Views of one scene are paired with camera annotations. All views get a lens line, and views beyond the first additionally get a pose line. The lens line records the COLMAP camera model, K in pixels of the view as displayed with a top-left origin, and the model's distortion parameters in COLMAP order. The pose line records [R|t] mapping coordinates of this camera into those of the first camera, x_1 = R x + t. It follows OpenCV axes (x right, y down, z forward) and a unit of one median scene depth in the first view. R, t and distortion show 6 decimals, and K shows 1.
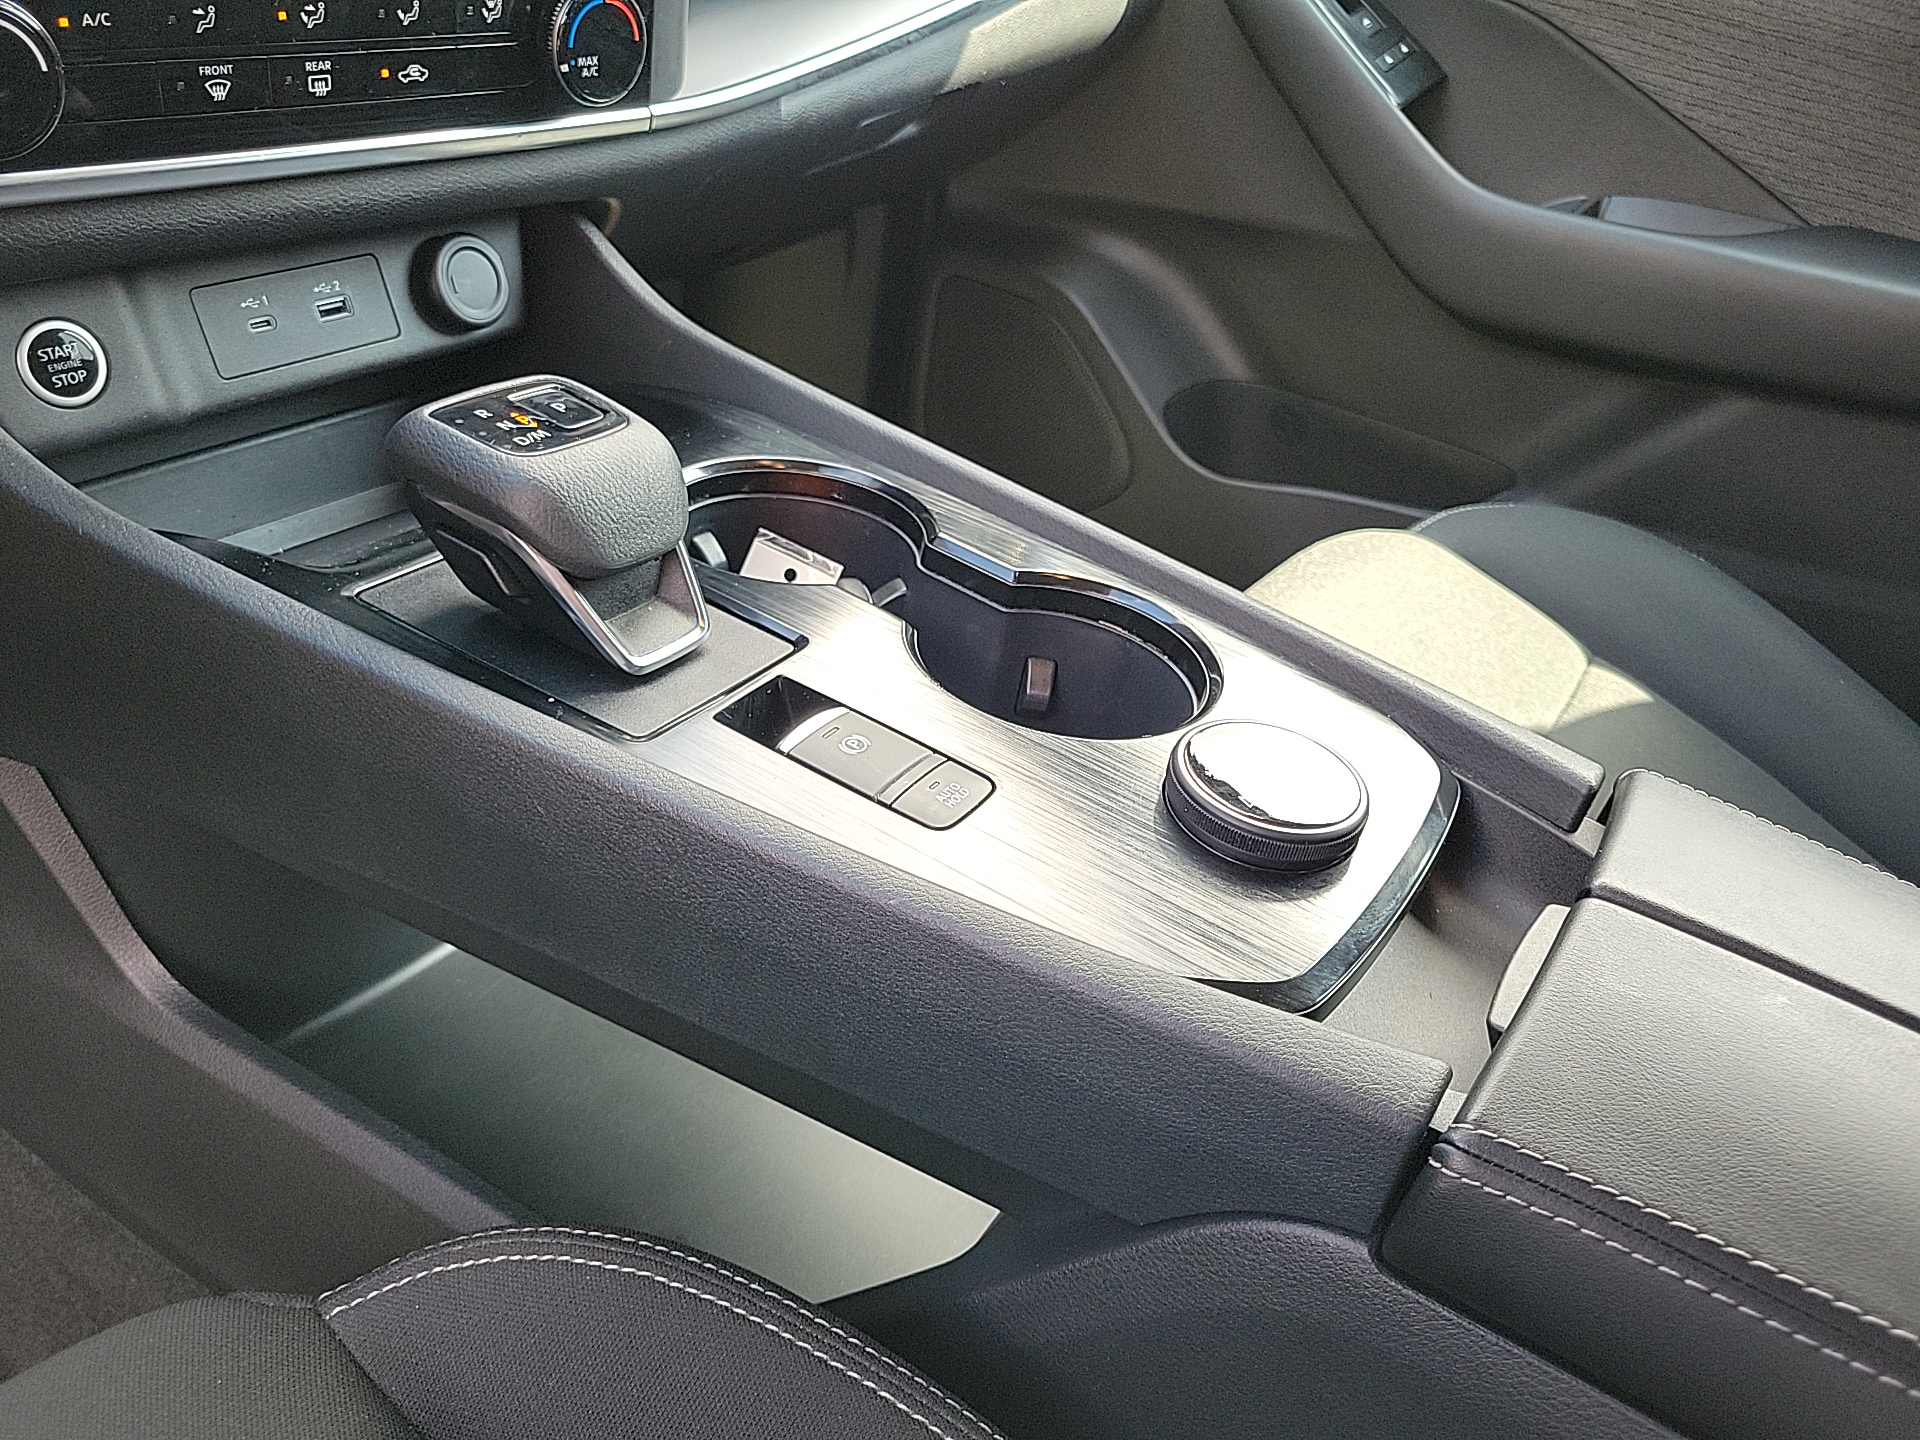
lens RADIAL K [[1458.8, 0, 958.1], [0, 1458.8, 734.0], [0, 0, 1]] dist [0.035819, -0.029926]
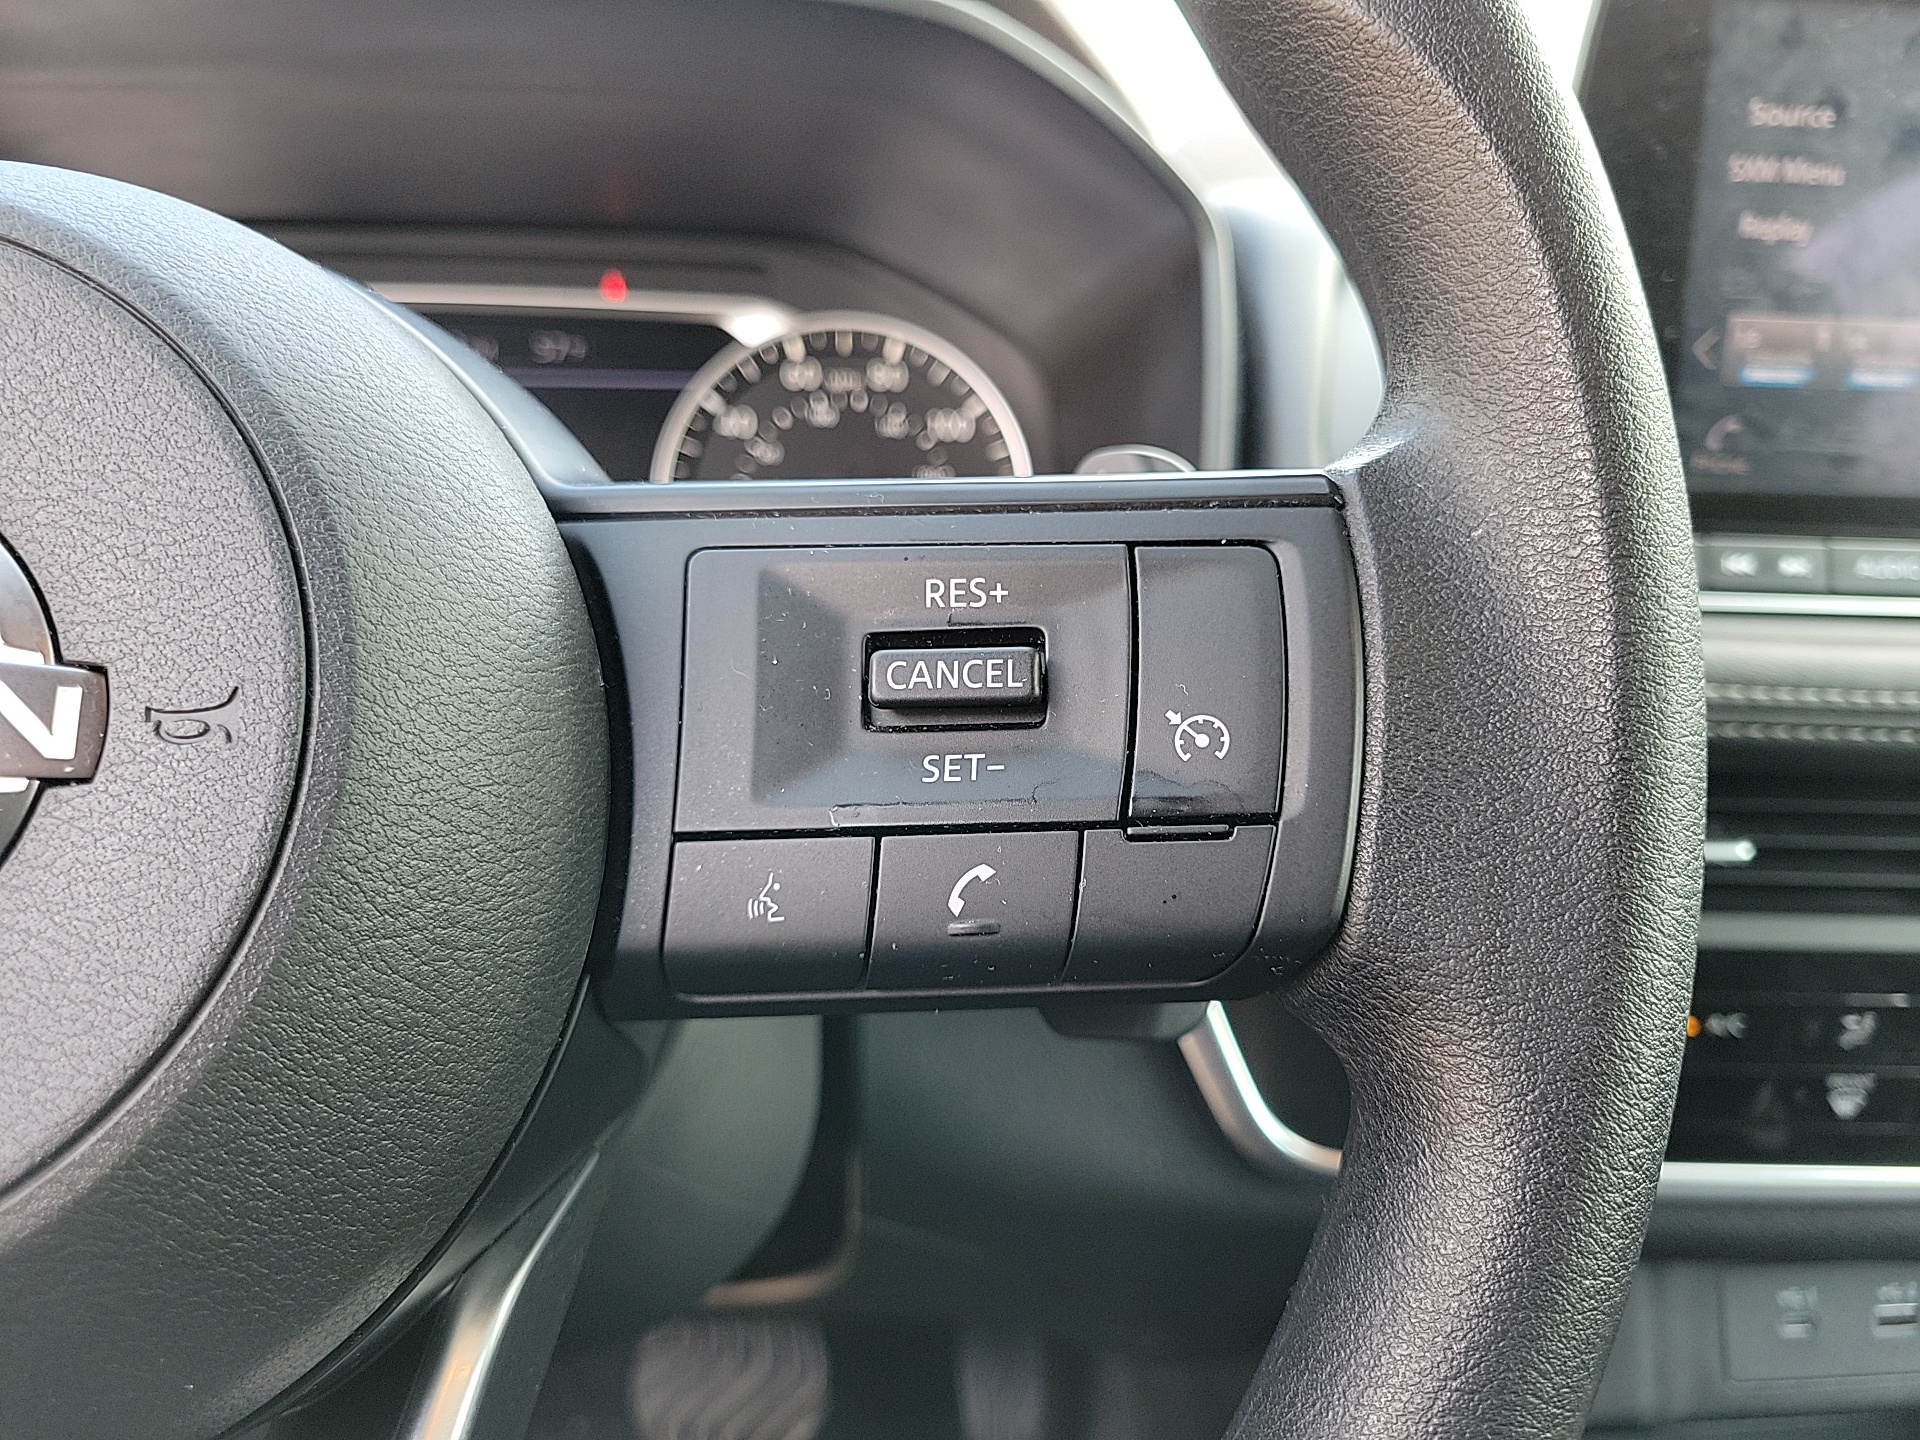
lens RADIAL K [[1526.4, 0, 960.0], [0, 1526.4, 720.0], [0, 0, 1]] dist [-0.014245, -0.007773]
pose [[0.615891, 0.095076, -0.782073, -0.162155], [-0.388549, 0.900221, -0.196547, -0.250673], [0.685352, 0.424926, 0.591380, 0.099946]]
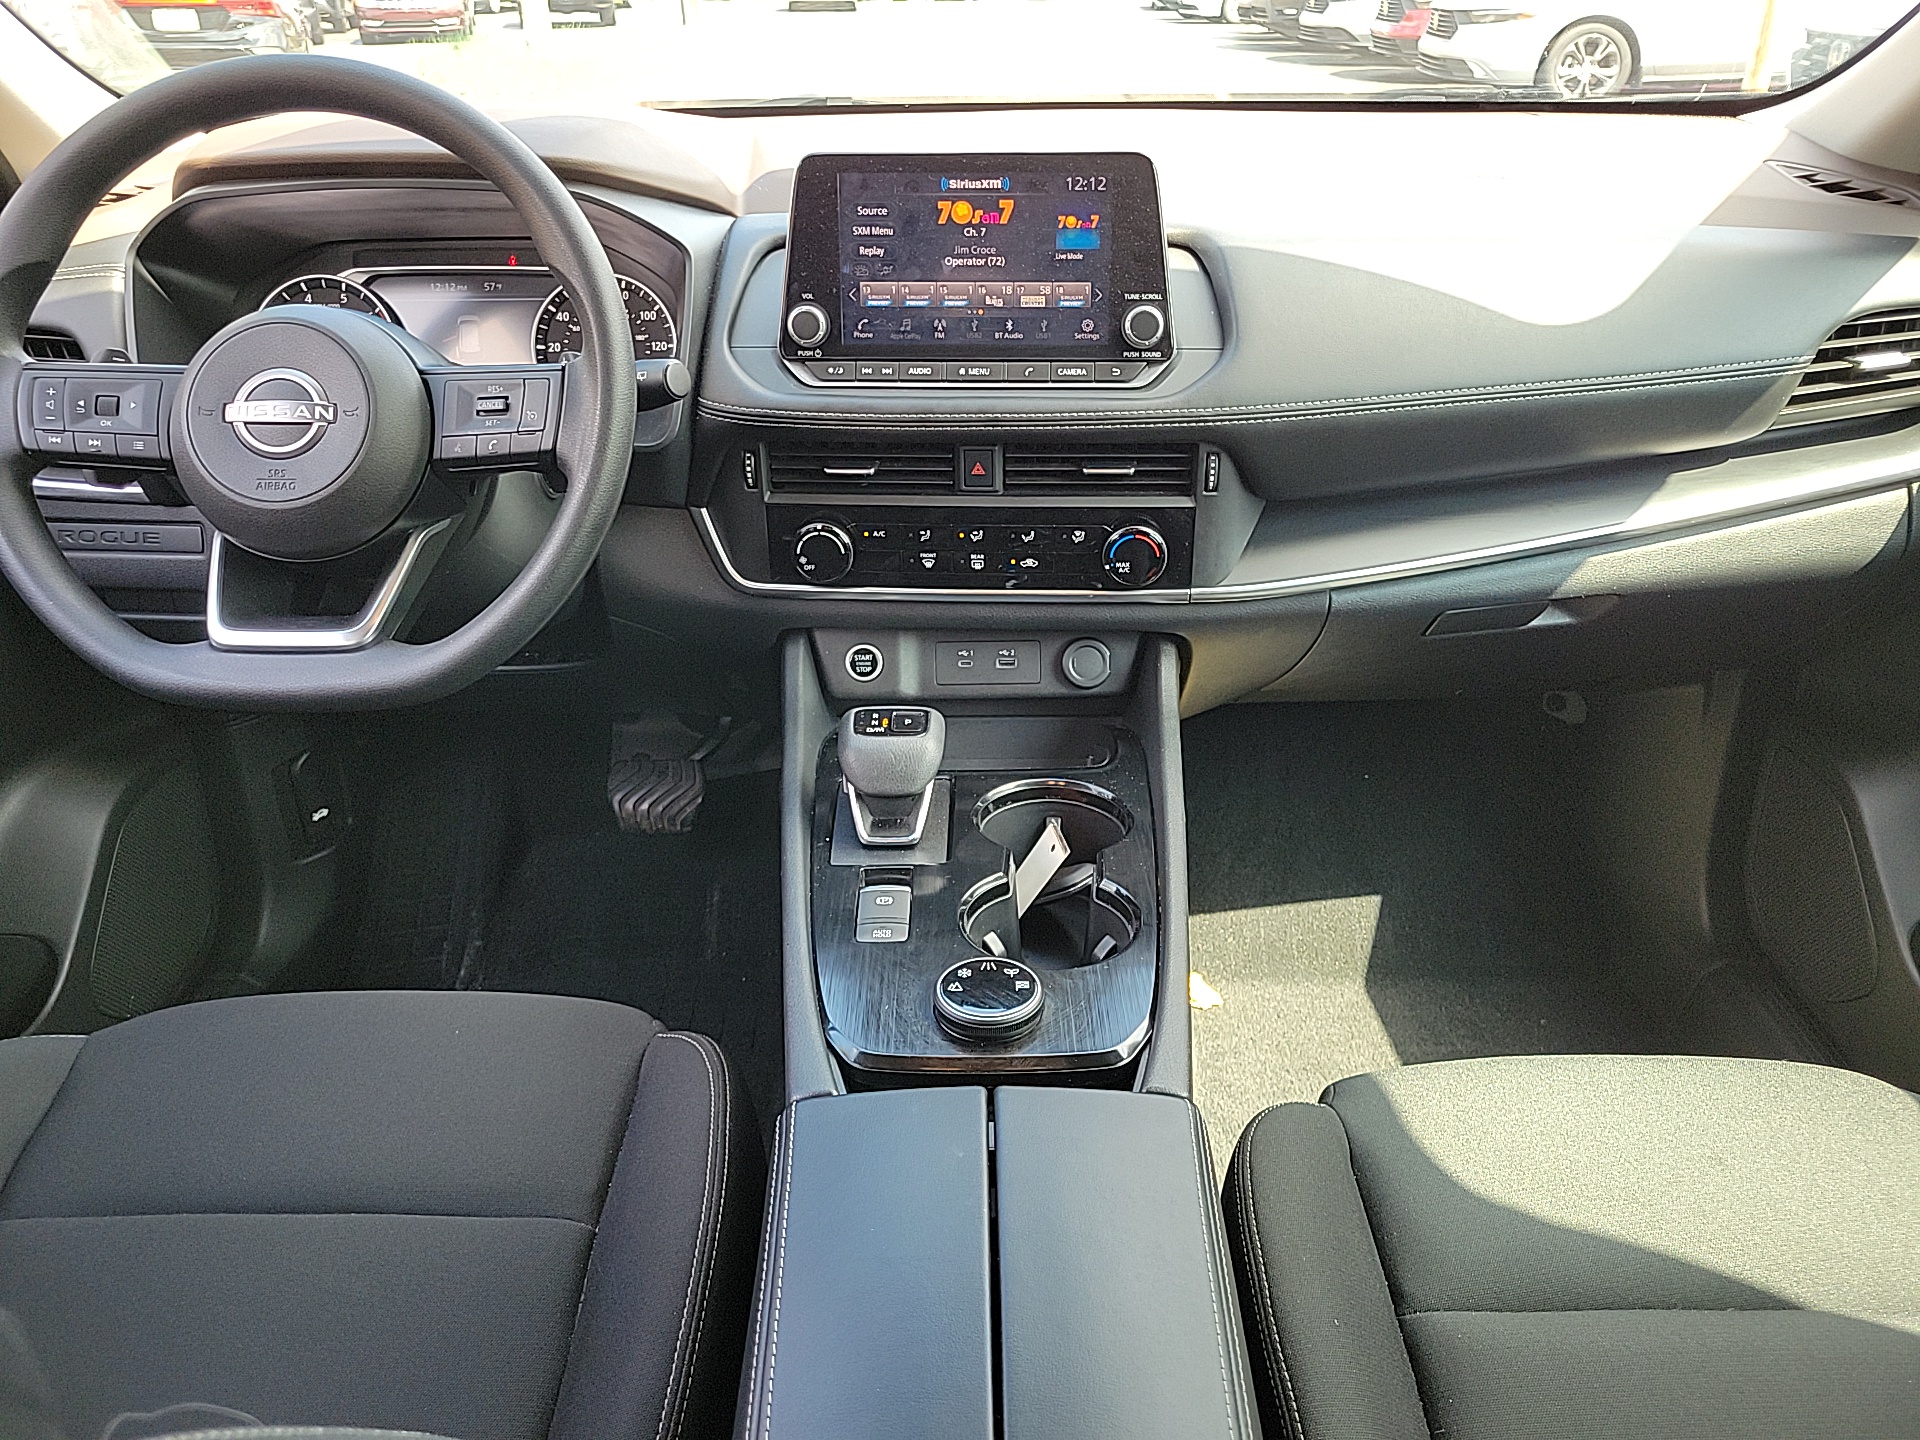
lens RADIAL K [[1454.9, 0, 967.6], [0, 1454.9, 718.6], [0, 0, 1]] dist [0.036764, -0.010654]
pose [[0.538587, 0.214470, -0.814817, 1.245470], [-0.395590, 0.918214, -0.019796, -0.180188], [0.743931, 0.332995, 0.579380, -0.143035]]
